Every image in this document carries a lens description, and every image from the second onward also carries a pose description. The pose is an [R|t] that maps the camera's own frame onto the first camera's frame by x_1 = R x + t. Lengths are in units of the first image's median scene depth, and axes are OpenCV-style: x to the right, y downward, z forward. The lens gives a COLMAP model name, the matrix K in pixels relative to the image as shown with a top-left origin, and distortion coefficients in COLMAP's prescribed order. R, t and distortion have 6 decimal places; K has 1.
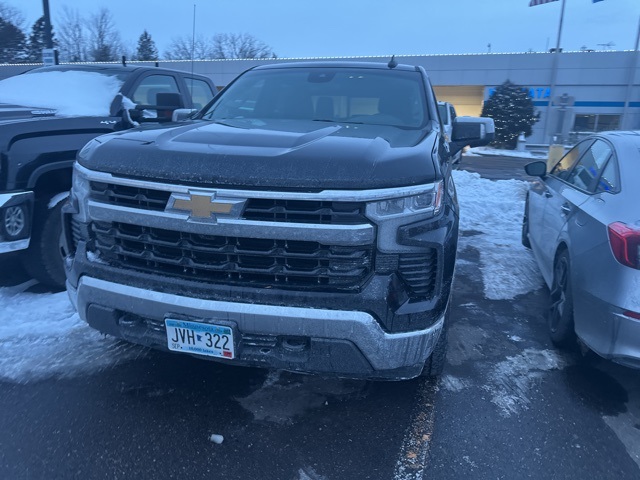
lens RADIAL K [[445.1, 0, 326.8], [0, 445.1, 231.9], [0, 0, 1]] dist [0.043675, -0.052895]
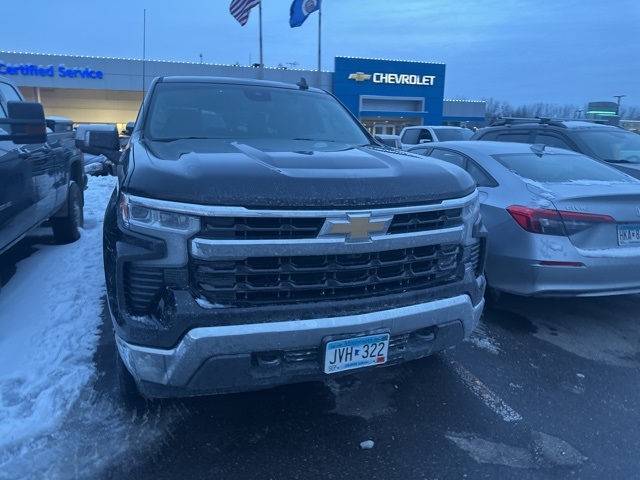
lens RADIAL K [[445.1, 0, 322.2], [0, 445.1, 229.5], [0, 0, 1]] dist [0.043675, -0.052895]
pose [[0.816042, -0.129590, 0.563278, -0.805658], [0.139410, 0.989899, 0.025772, -0.077733], [-0.560928, 0.057496, 0.825865, 0.146309]]
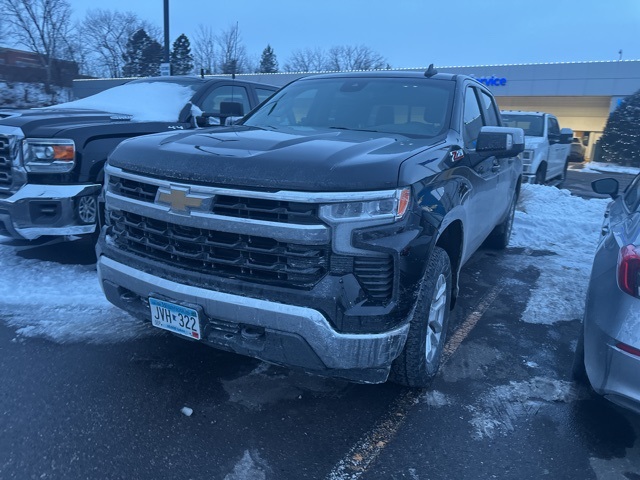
lens RADIAL K [[445.1, 0, 328.4], [0, 445.1, 233.9], [0, 0, 1]] dist [0.043675, -0.052895]
pose [[0.972432, 0.068846, -0.222794, 0.289067], [-0.072645, 0.997318, -0.008890, 0.009164], [0.221584, 0.024830, 0.974825, -0.009854]]
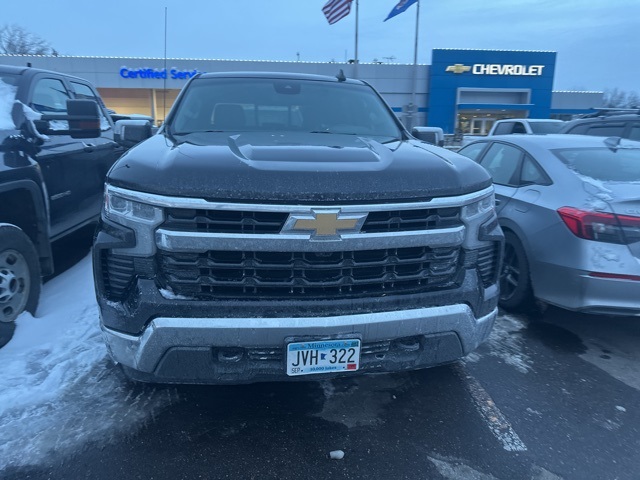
lens RADIAL K [[445.1, 0, 324.0], [0, 445.1, 230.0], [0, 0, 1]] dist [0.043675, -0.052895]
pose [[0.918101, -0.100393, 0.383421, -0.565298], [0.104517, 0.994472, 0.010121, -0.046143], [-0.382317, 0.030782, 0.923518, 0.068607]]
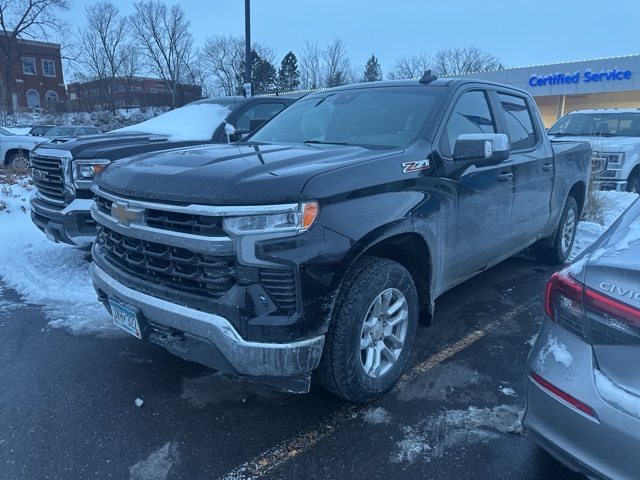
lens RADIAL K [[445.1, 0, 322.2], [0, 445.1, 241.8], [0, 0, 1]] dist [0.043675, -0.052895]
pose [[0.889082, 0.081627, -0.450411, 0.677961], [-0.087656, 0.996123, 0.007499, -0.030272], [0.449277, 0.032814, 0.892790, 0.103422]]
